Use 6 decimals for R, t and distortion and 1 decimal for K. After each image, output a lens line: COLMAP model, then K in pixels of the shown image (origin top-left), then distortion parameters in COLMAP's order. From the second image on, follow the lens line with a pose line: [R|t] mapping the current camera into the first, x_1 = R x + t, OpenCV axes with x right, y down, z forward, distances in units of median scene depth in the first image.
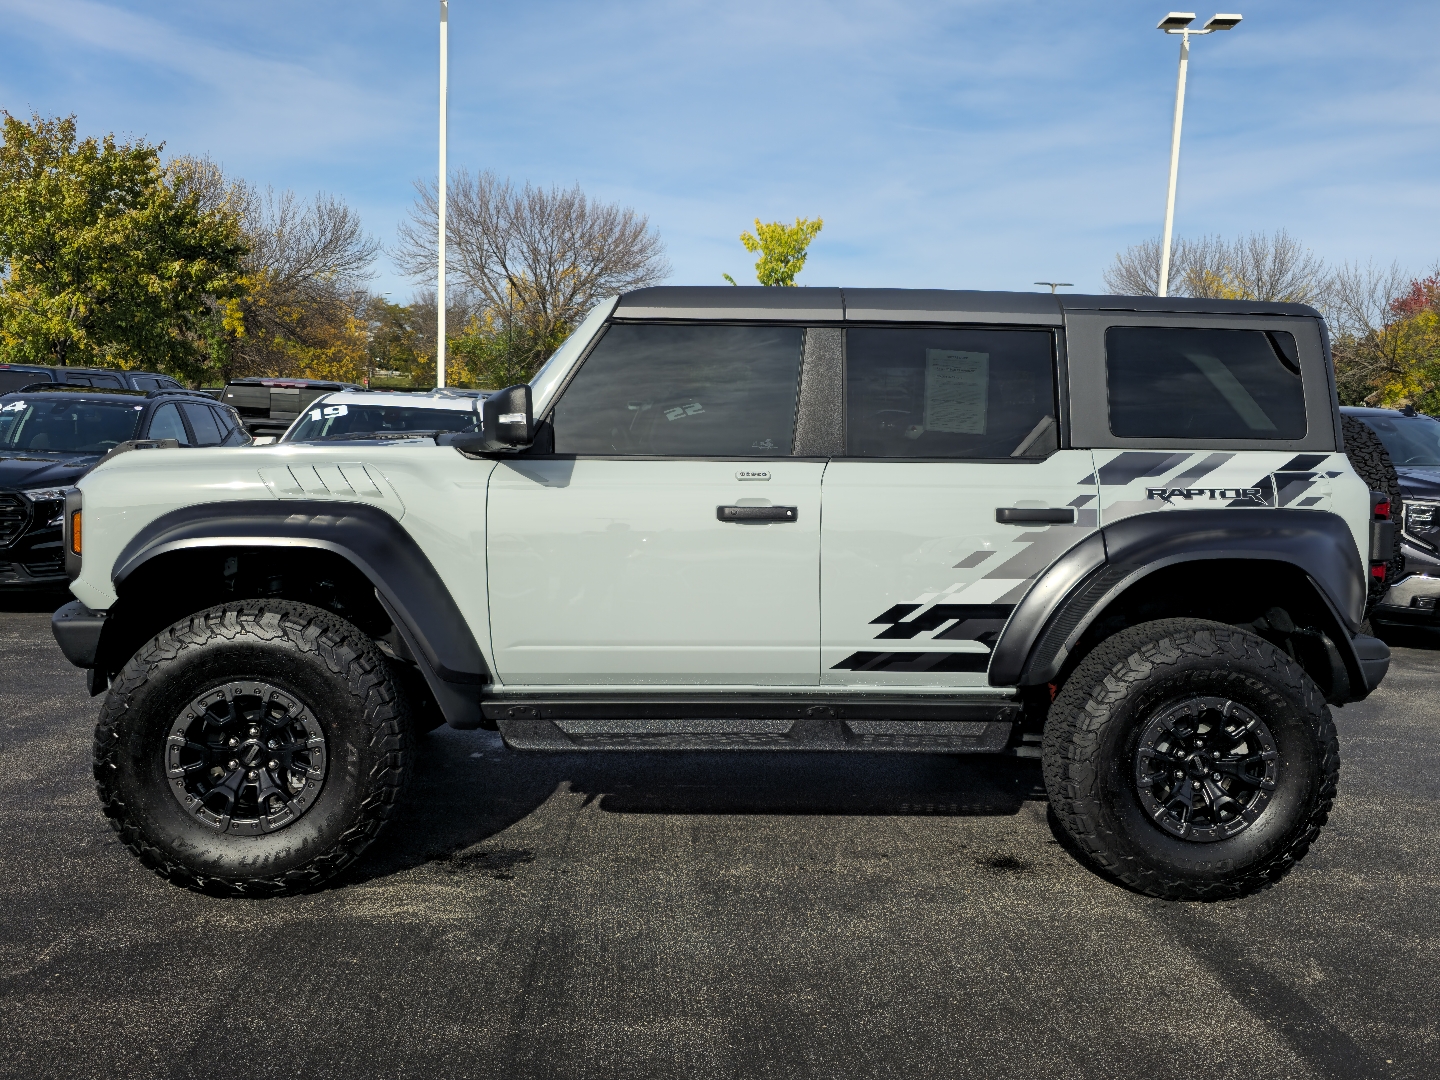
lens RADIAL K [[1156.7, 0, 720.0], [0, 1156.7, 540.0], [0, 0, 1]] dist [0.093635, -0.125651]
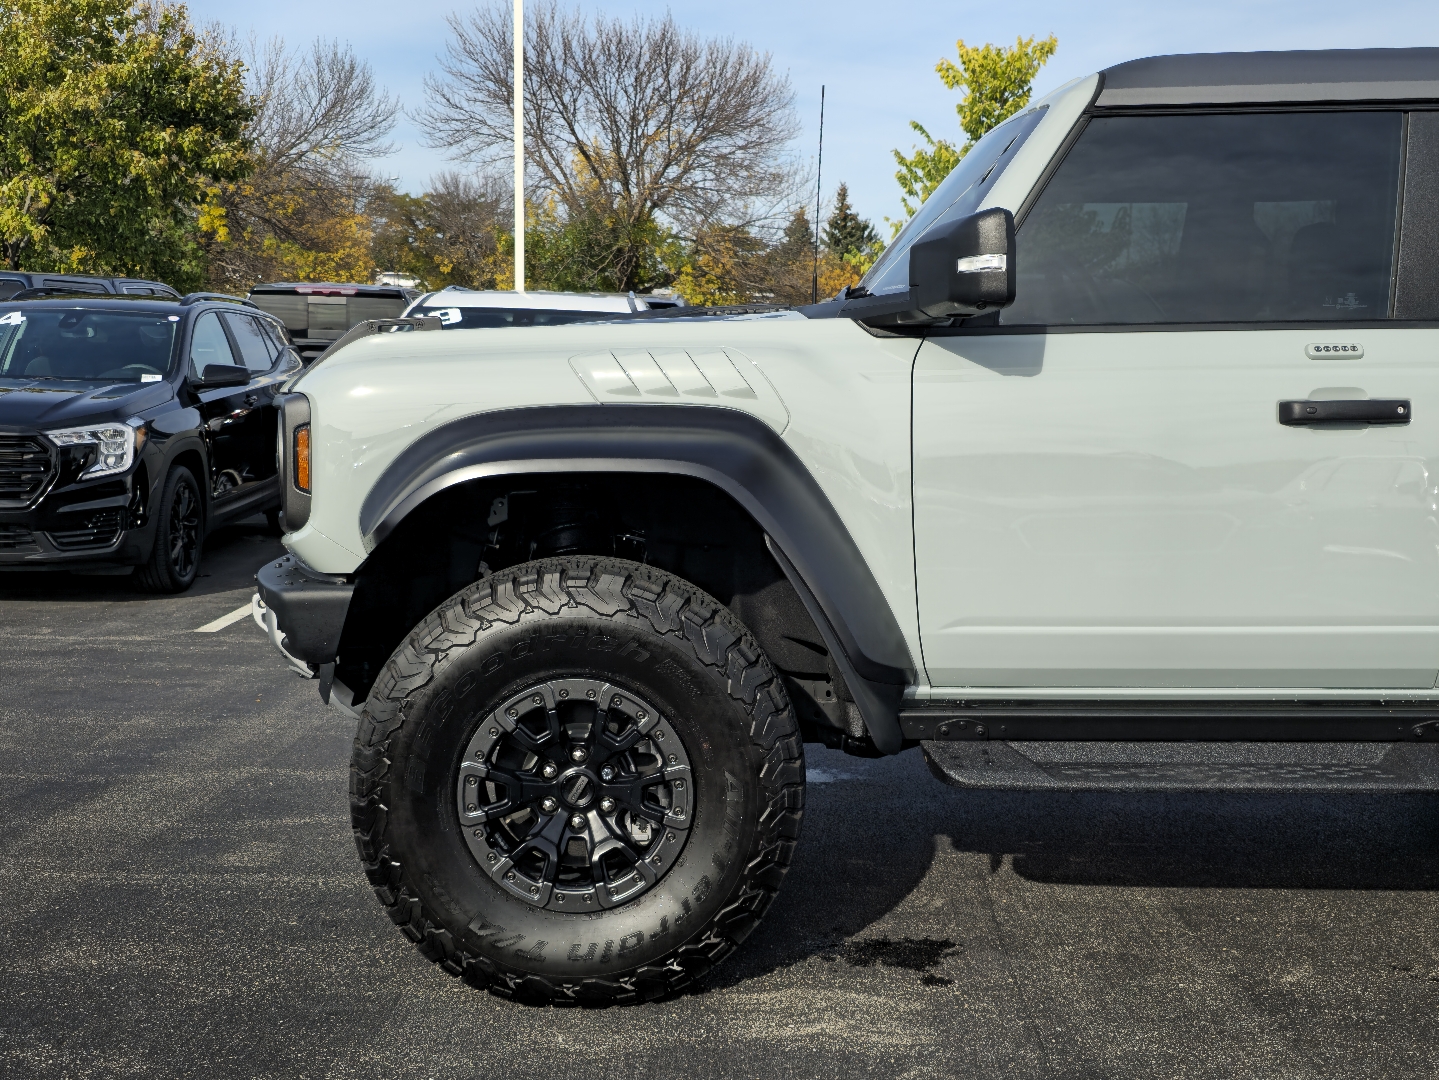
lens RADIAL K [[1587.3, 0, 741.0], [0, 1587.3, 548.4], [0, 0, 1]] dist [0.162561, -0.399034]
pose [[0.997151, -0.011533, -0.074544, -0.225991], [0.013500, 0.999572, 0.025934, 0.023630], [0.074213, -0.026867, 0.996880, 0.108231]]
